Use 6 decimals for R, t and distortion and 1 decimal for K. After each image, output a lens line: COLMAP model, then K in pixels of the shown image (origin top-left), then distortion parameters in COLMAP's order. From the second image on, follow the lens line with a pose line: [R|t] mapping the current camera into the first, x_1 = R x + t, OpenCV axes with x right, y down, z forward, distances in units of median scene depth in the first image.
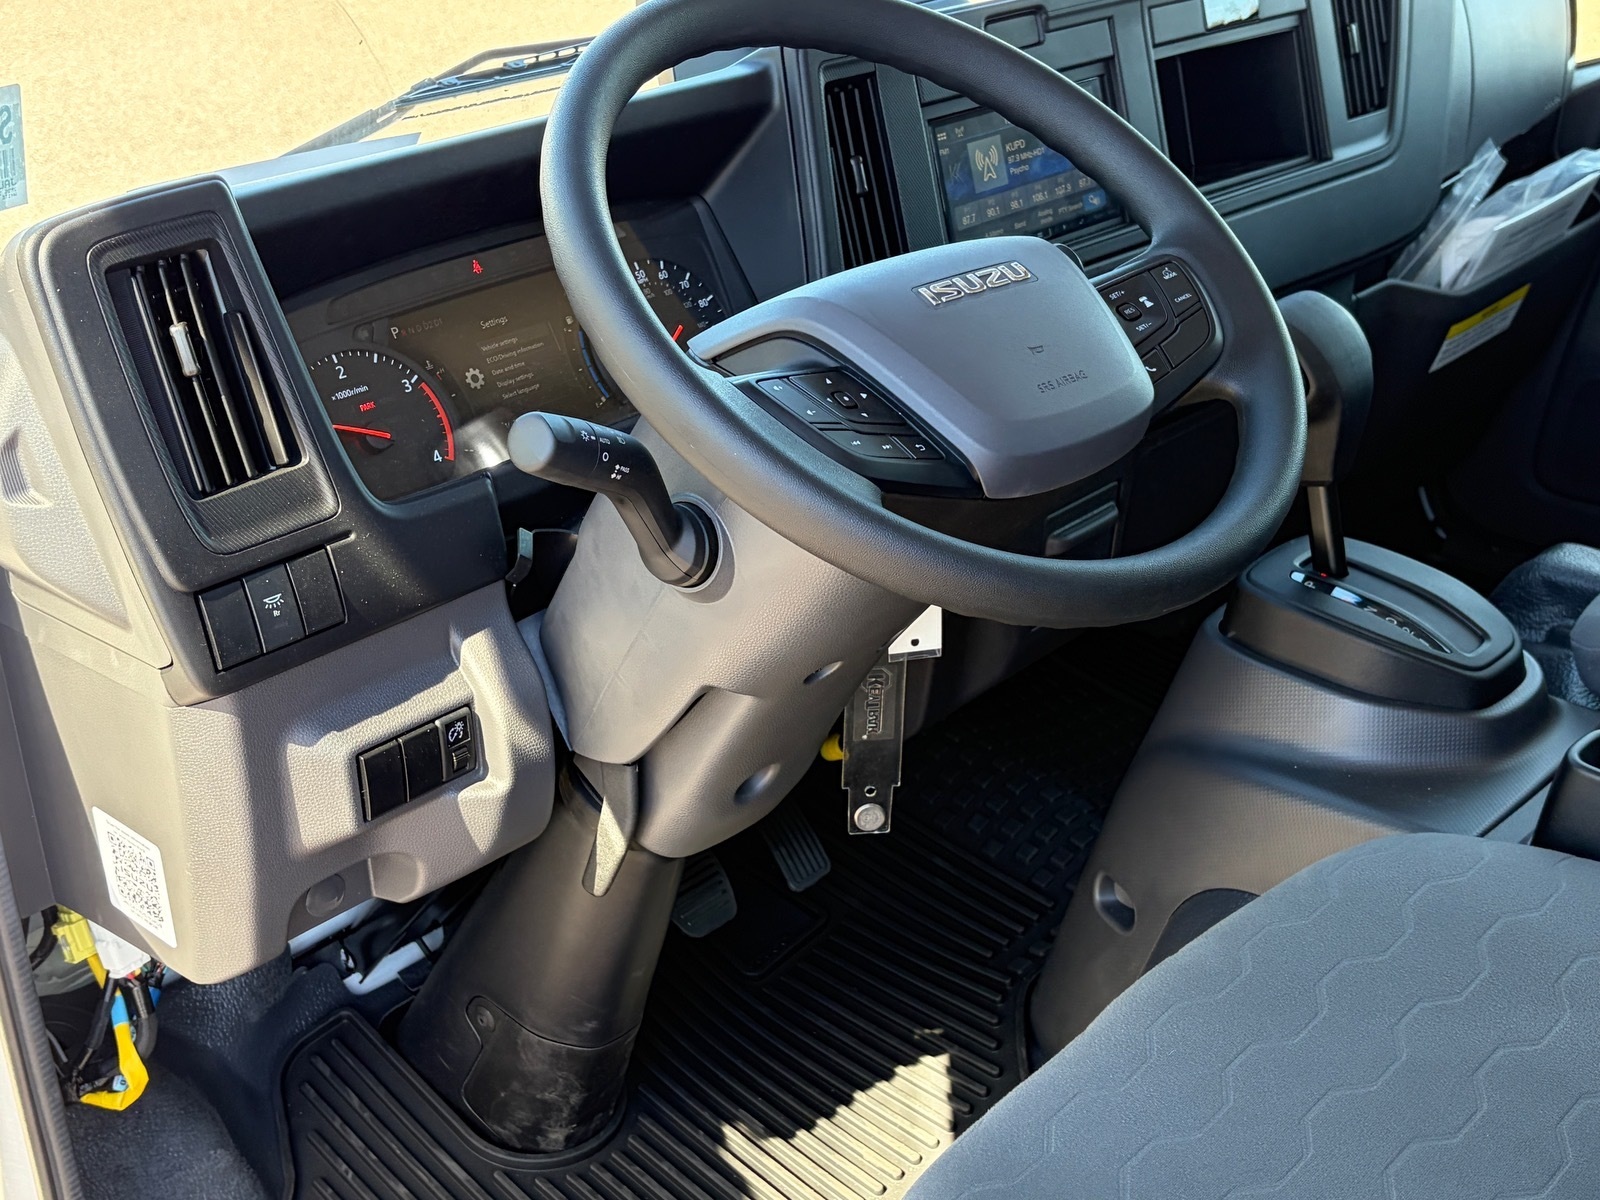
lens RADIAL K [[1990.6, 0, 800.0], [0, 1990.6, 600.0], [0, 0, 1]] dist [0.155651, -0.650618]
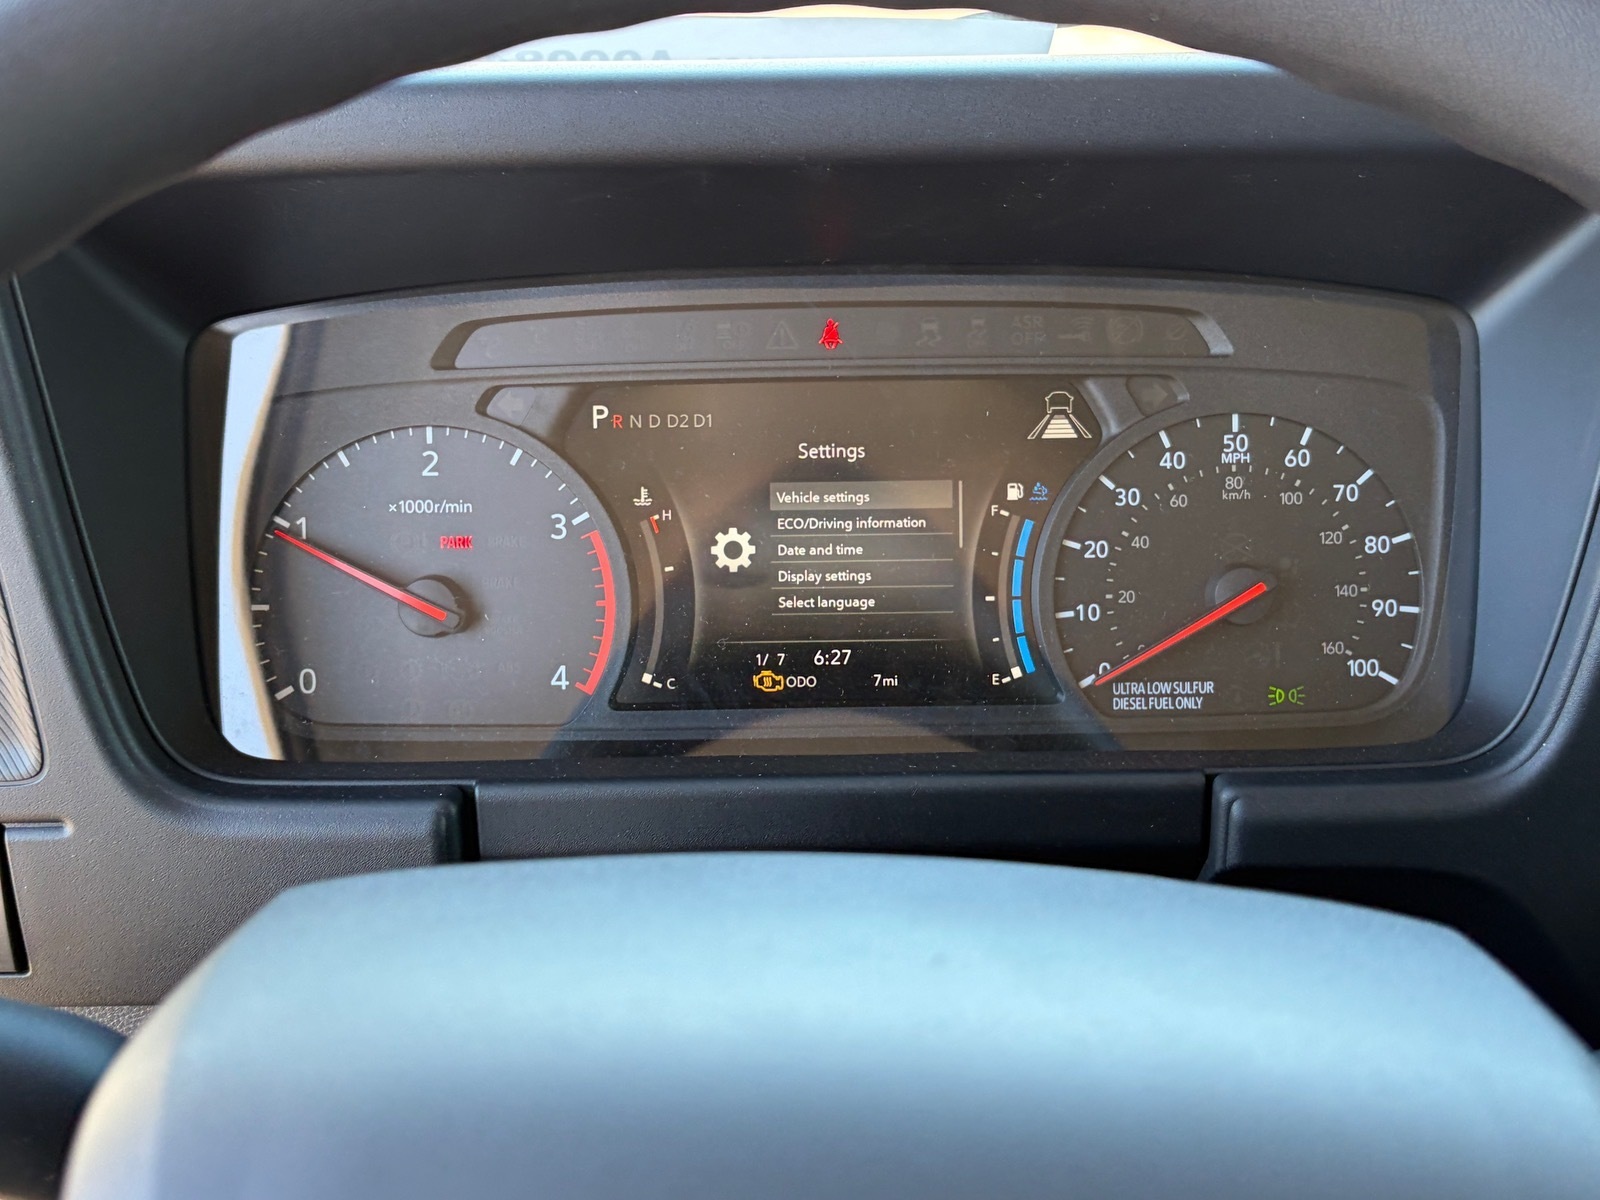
lens RADIAL K [[1859.6, 0, 800.0], [0, 1859.6, 600.0], [0, 0, 1]] dist [0.214538, -0.834930]
pose [[0.683442, 0.407356, -0.605779, 0.123308], [-0.320545, 0.913011, 0.252314, -0.206936], [0.655864, 0.021737, 0.754566, 0.624970]]
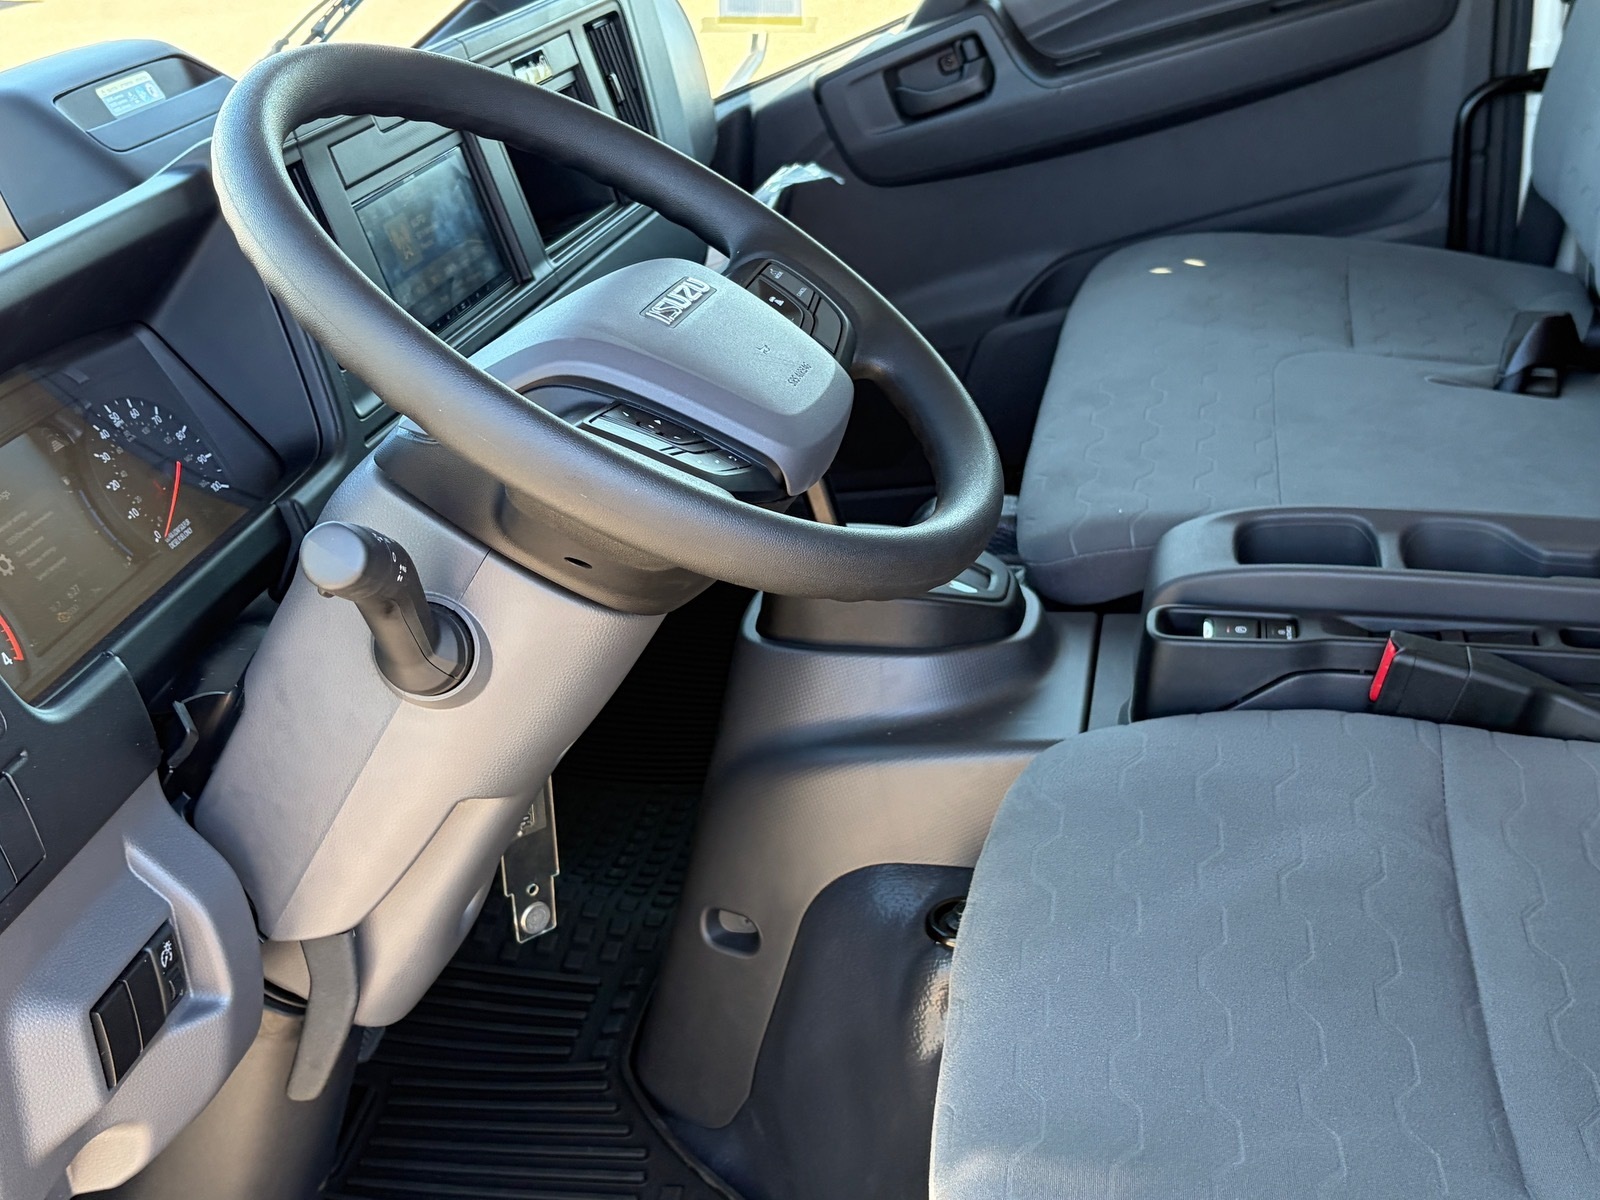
lens RADIAL K [[1990.6, 0, 800.0], [0, 1990.6, 600.0], [0, 0, 1]] dist [0.155651, -0.650618]
pose [[0.836221, -0.256961, 0.484464, -0.277693], [0.289807, 0.957057, 0.007397, -0.005212], [-0.465561, 0.134215, 0.874780, 0.099082]]
